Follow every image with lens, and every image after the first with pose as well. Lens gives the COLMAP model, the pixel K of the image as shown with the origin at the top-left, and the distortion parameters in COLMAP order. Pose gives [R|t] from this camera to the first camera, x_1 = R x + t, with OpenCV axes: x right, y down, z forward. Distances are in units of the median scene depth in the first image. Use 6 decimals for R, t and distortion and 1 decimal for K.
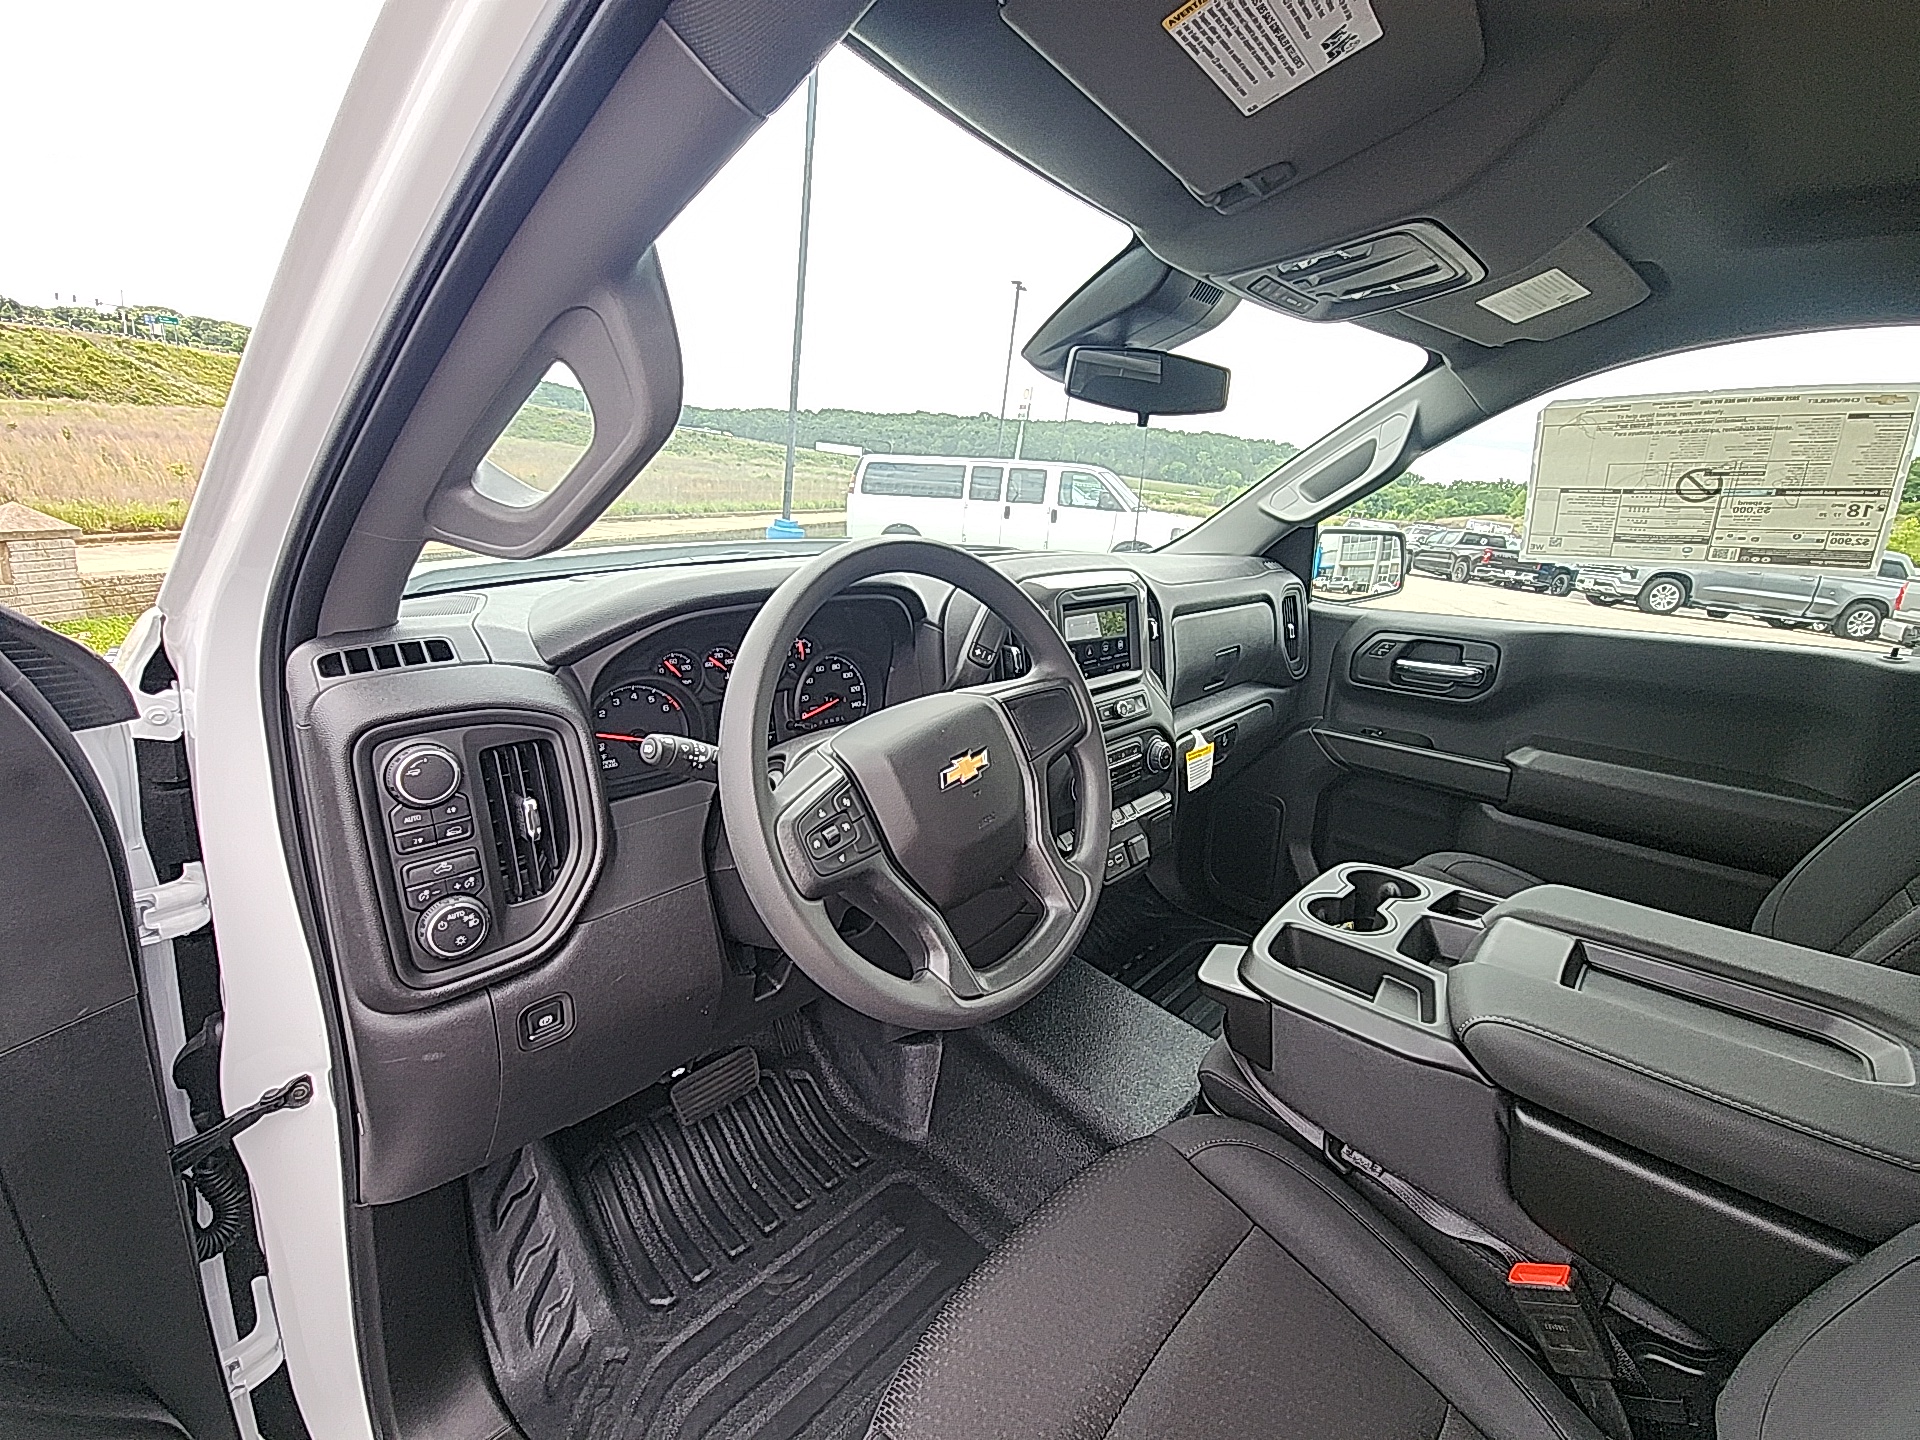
lens RADIAL K [[773.9, 0, 947.1], [0, 773.9, 698.8], [0, 0, 1]] dist [-0.001561, -0.000624]
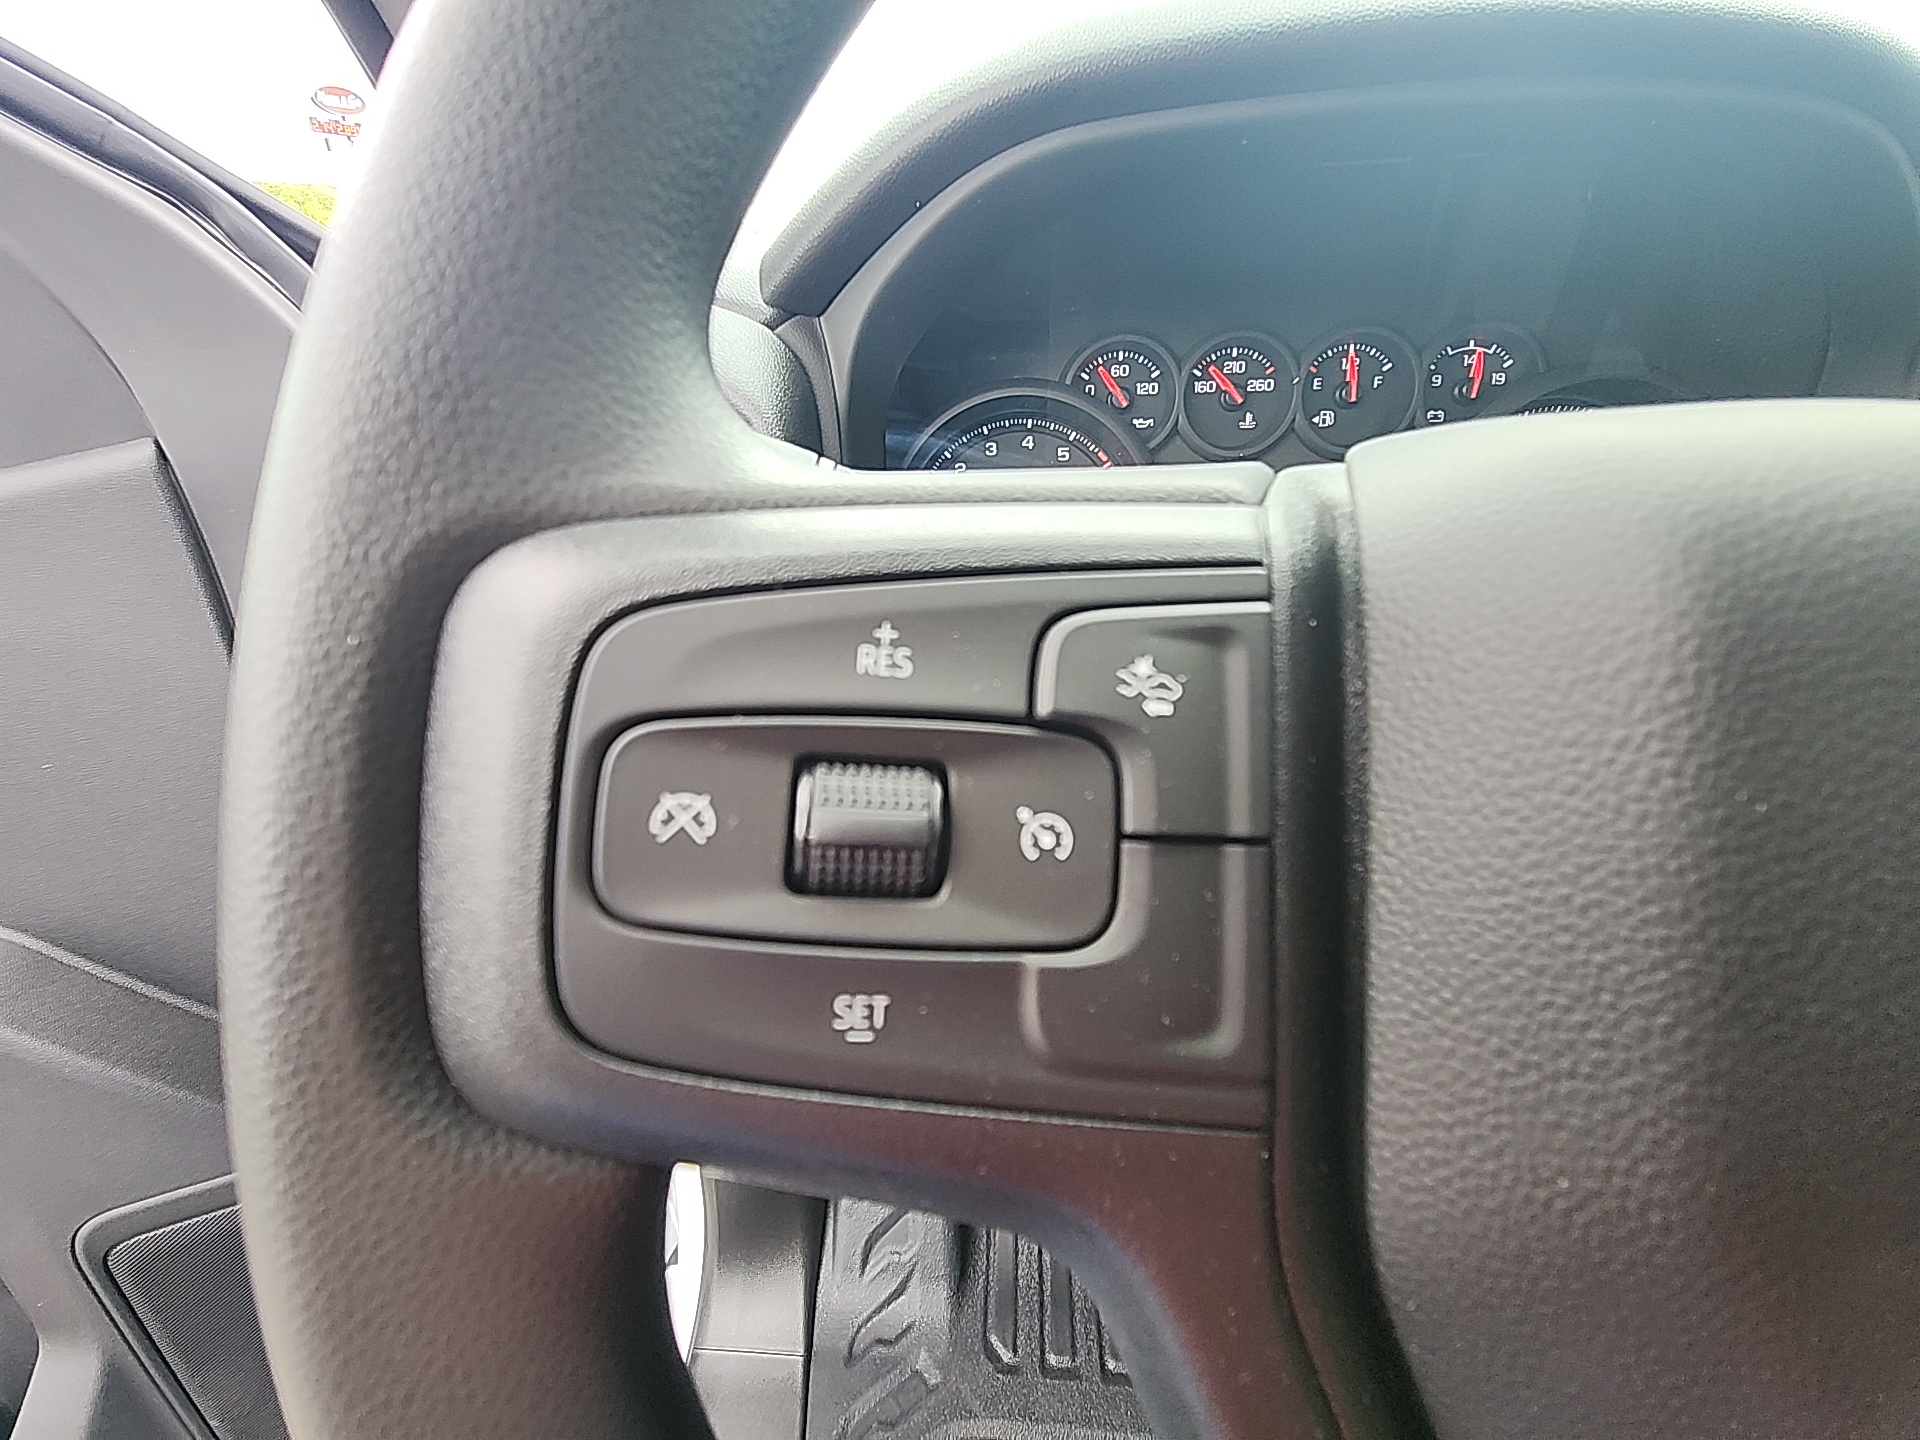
lens RADIAL K [[773.9, 0, 947.1], [0, 773.9, 698.8], [0, 0, 1]] dist [-0.001561, -0.000624]
pose [[0.638063, 0.259188, -0.725050, -0.048513], [-0.145774, 0.965276, 0.216777, 0.058692], [0.756059, -0.032624, 0.653690, 0.697305]]
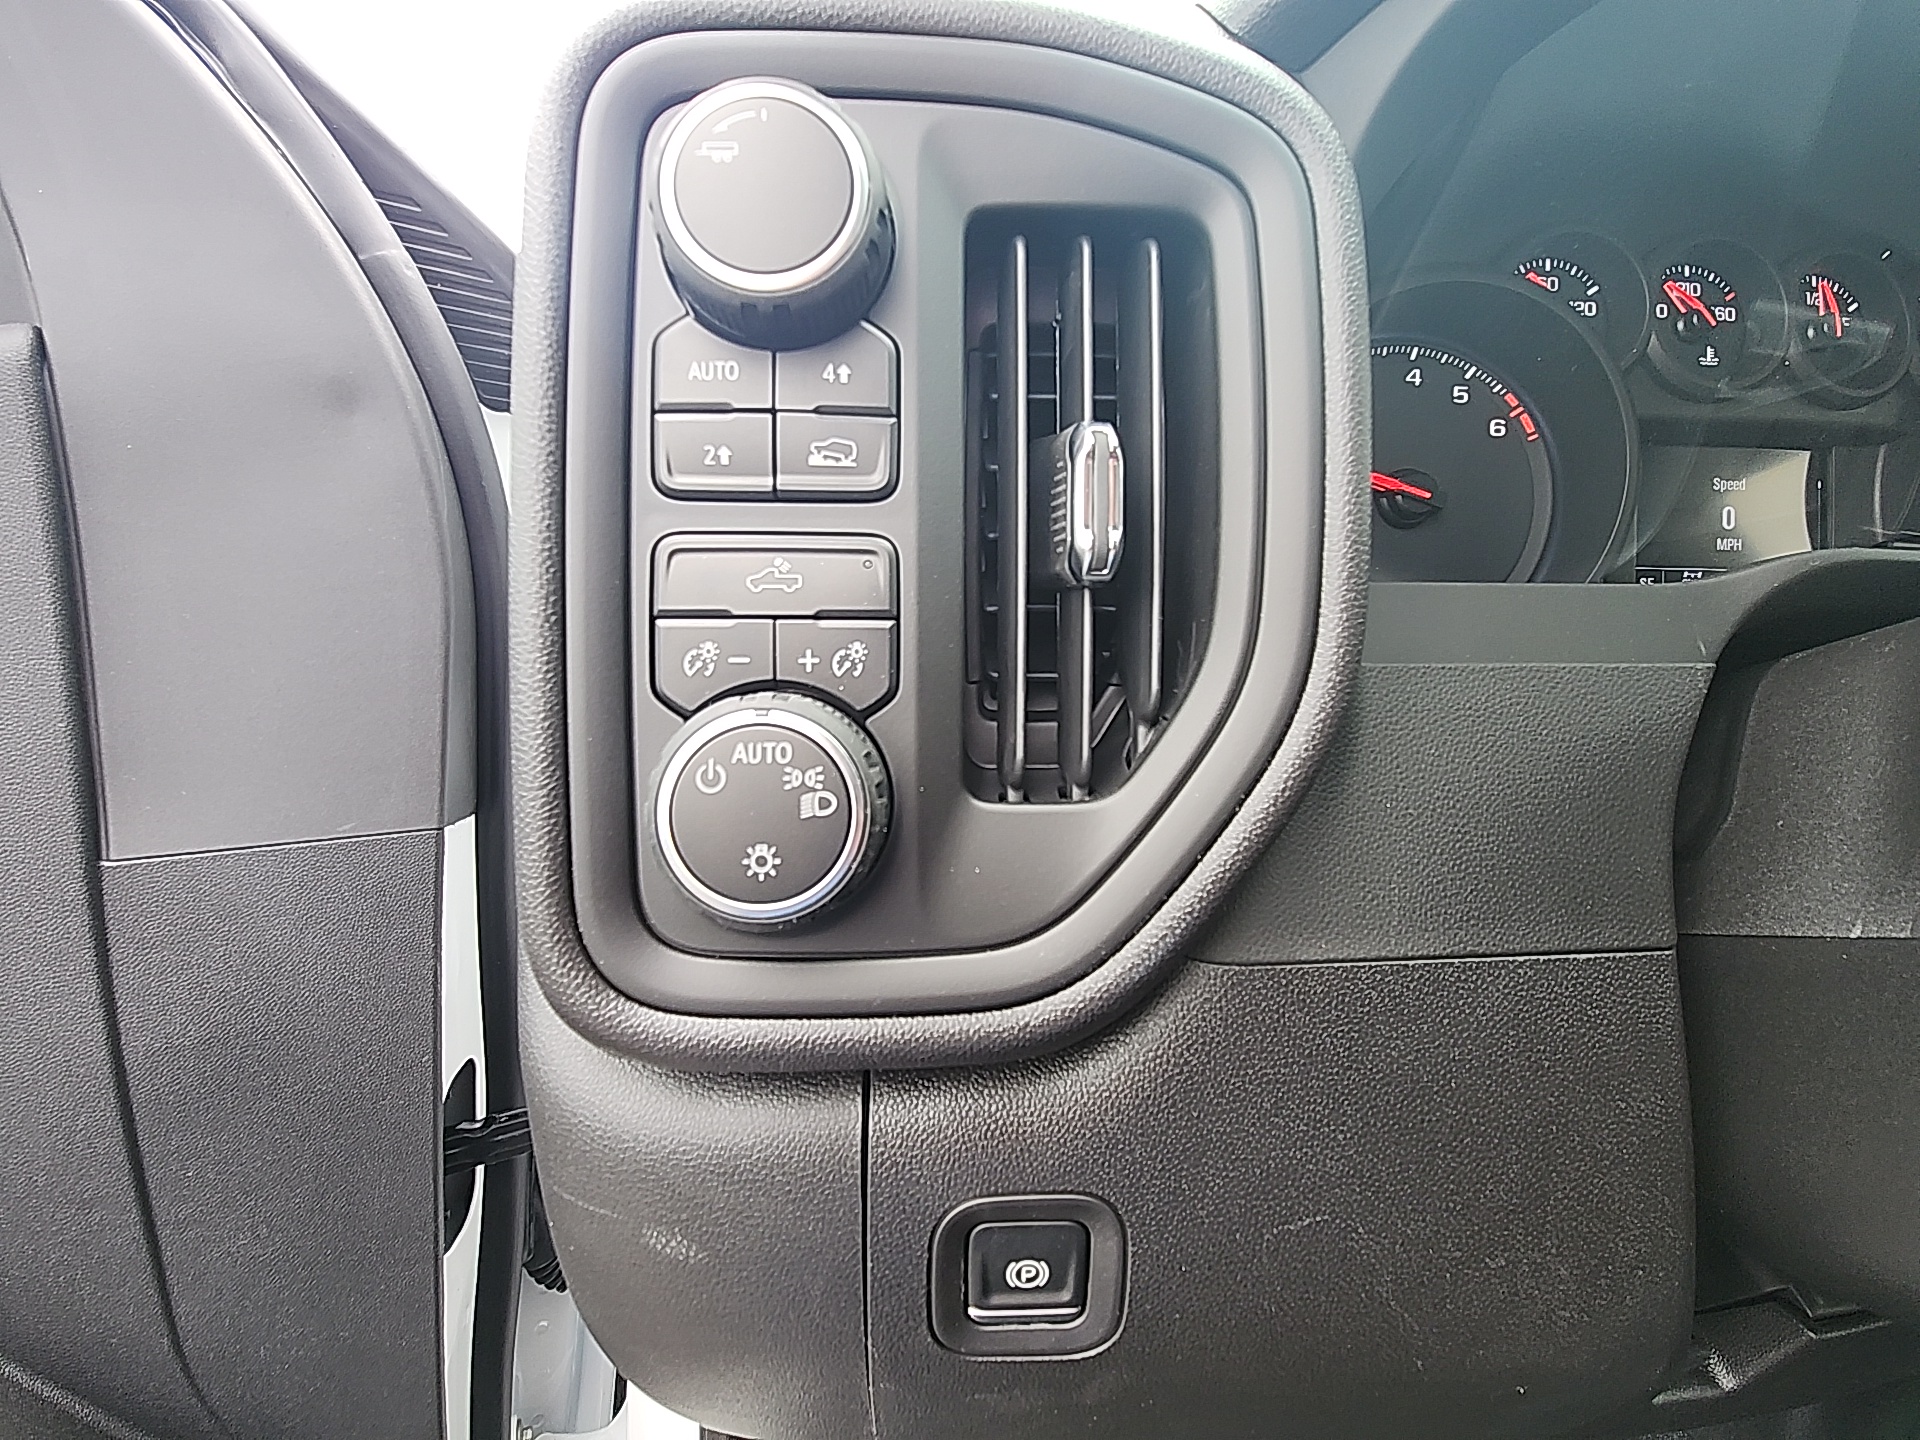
lens RADIAL K [[765.6, 0, 948.9], [0, 765.6, 696.7], [0, 0, 1]] dist [0.000684, -0.000193]
pose [[0.731551, 0.091785, -0.675580, -0.337707], [-0.165228, 0.985225, -0.045064, 0.208731], [0.661462, 0.144591, 0.735908, 0.677968]]
